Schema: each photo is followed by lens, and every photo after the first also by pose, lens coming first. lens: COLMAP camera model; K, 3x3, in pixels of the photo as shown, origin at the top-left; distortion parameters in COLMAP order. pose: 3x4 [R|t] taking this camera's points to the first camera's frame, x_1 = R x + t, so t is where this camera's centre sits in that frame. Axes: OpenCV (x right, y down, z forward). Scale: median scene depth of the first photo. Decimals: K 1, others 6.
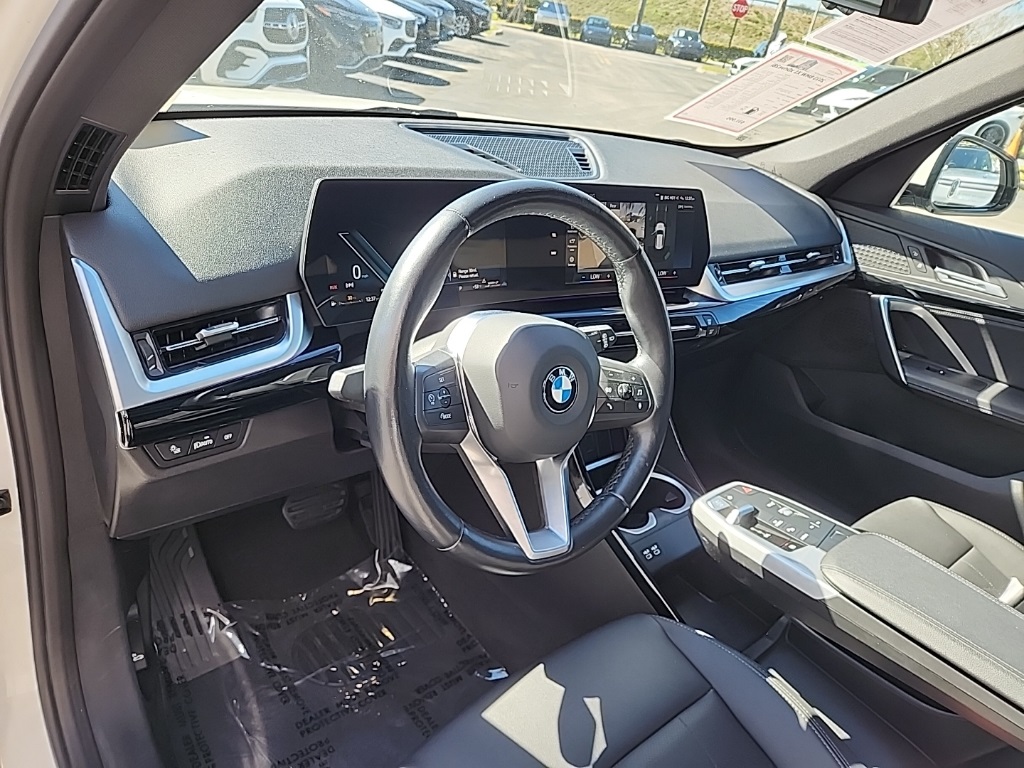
lens RADIAL K [[690.4, 0, 512.0], [0, 690.4, 384.0], [0, 0, 1]] dist [0.065415, -0.069757]
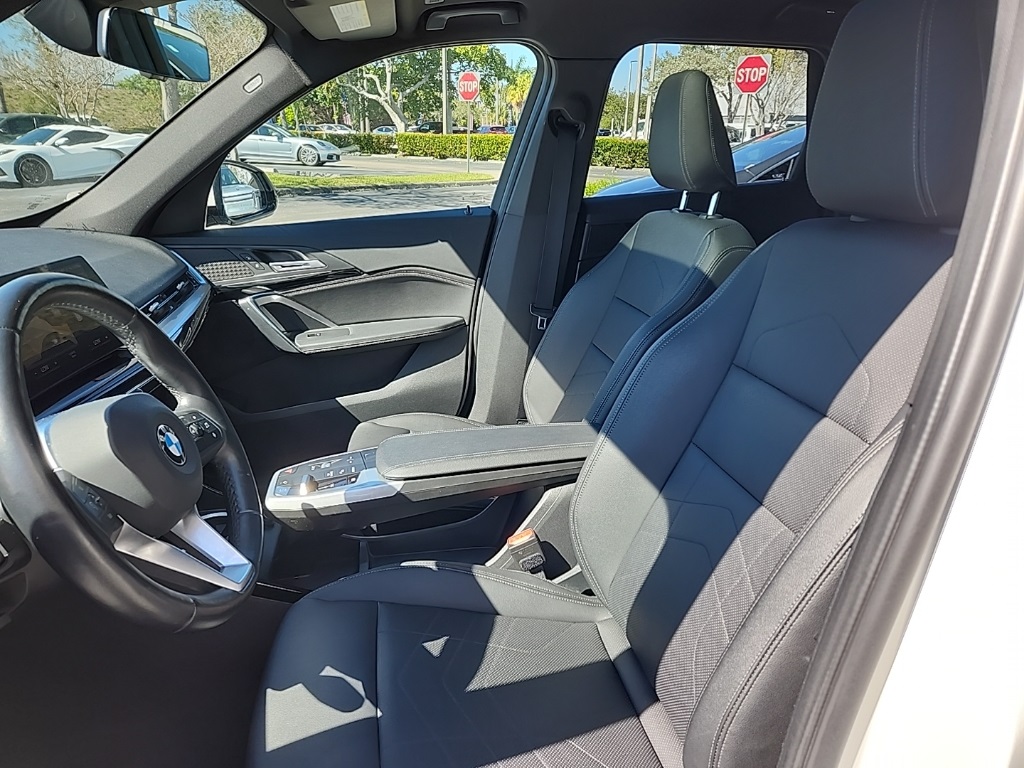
lens RADIAL K [[696.3, 0, 511.2], [0, 696.3, 400.7], [0, 0, 1]] dist [0.079443, -0.108291]
pose [[0.481136, -0.450915, 0.751787, -0.292656], [0.472226, 0.855827, 0.211098, -0.020880], [-0.738587, 0.253447, 0.624703, -0.047535]]
